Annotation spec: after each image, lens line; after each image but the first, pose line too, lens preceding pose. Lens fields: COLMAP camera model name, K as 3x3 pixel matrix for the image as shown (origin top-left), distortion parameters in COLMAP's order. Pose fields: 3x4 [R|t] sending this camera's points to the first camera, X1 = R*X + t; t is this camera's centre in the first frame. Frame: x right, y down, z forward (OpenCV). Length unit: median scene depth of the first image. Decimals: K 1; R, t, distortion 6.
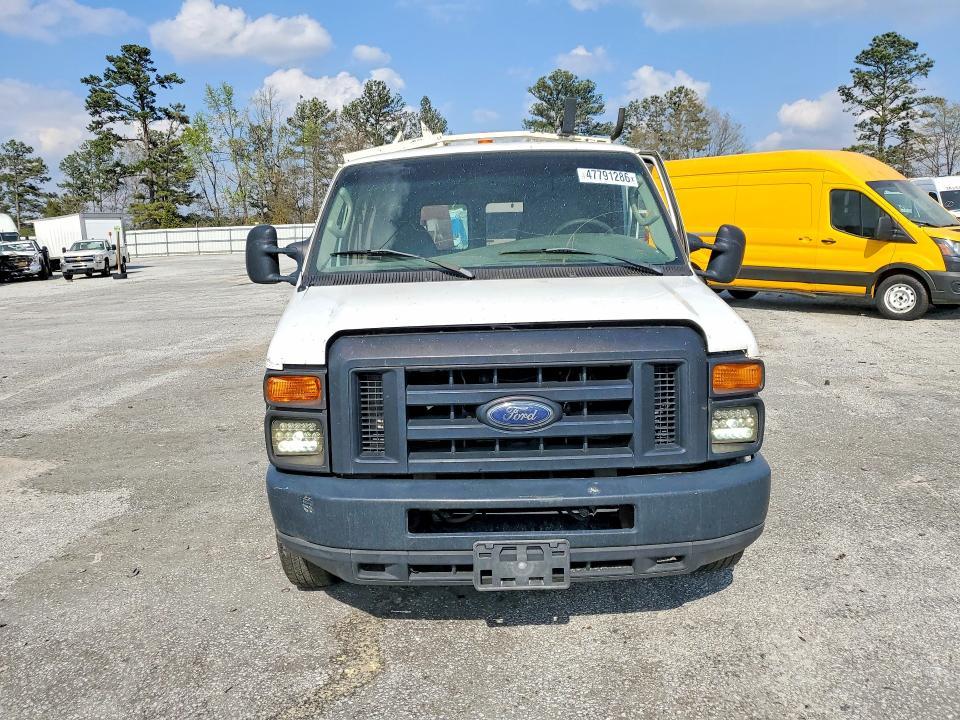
lens RADIAL K [[775.4, 0, 475.0], [0, 775.4, 364.1], [0, 0, 1]] dist [0.009067, 0.017927]
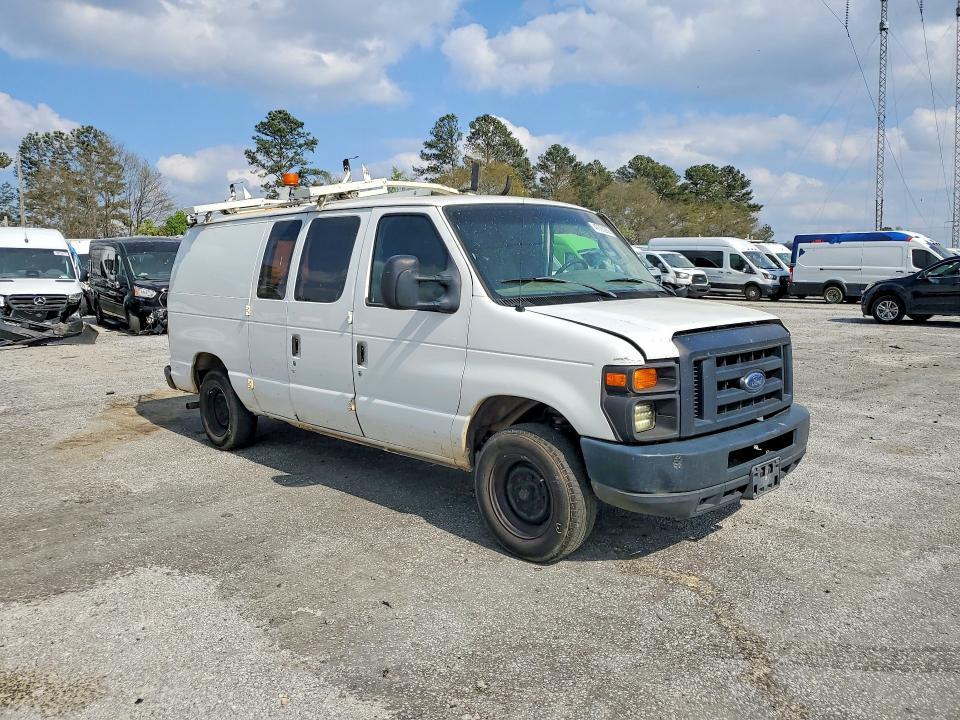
lens RADIAL K [[775.4, 0, 475.0], [0, 775.4, 364.1], [0, 0, 1]] dist [0.009067, 0.017927]
pose [[0.703090, -0.063807, 0.708232, -0.106012], [0.107773, 0.994023, -0.017436, -0.000095], [-0.702886, 0.088588, 0.705764, 0.021869]]
